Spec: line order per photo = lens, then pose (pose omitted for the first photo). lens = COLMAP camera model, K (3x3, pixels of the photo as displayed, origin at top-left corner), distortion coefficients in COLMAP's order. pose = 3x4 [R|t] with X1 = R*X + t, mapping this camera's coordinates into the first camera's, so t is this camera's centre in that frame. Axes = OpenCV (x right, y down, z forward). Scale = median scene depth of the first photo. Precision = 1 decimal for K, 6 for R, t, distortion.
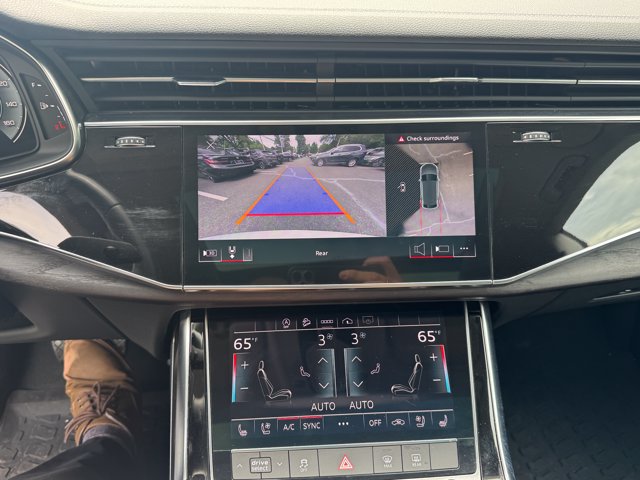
lens RADIAL K [[515.5, 0, 319.2], [0, 515.5, 244.0], [0, 0, 1]] dist [0.096046, -0.099572]
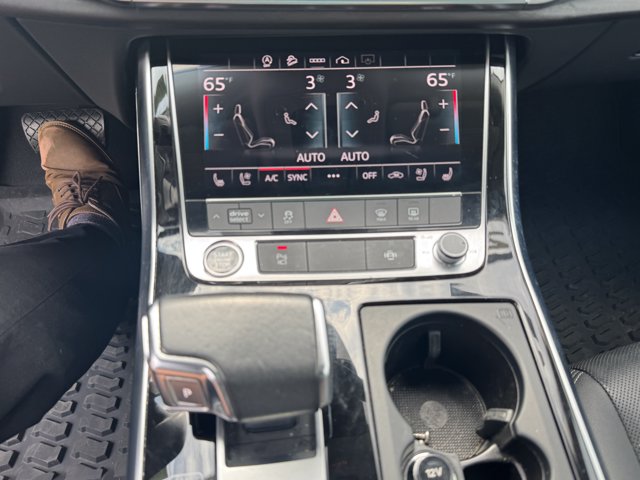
lens RADIAL K [[515.5, 0, 324.9], [0, 515.5, 258.0], [0, 0, 1]] dist [0.096046, -0.099572]
pose [[0.999886, 0.013242, 0.007277, 0.025876], [-0.014903, 0.943778, 0.330243, 0.178154], [-0.002495, -0.330314, 0.943868, 0.124200]]
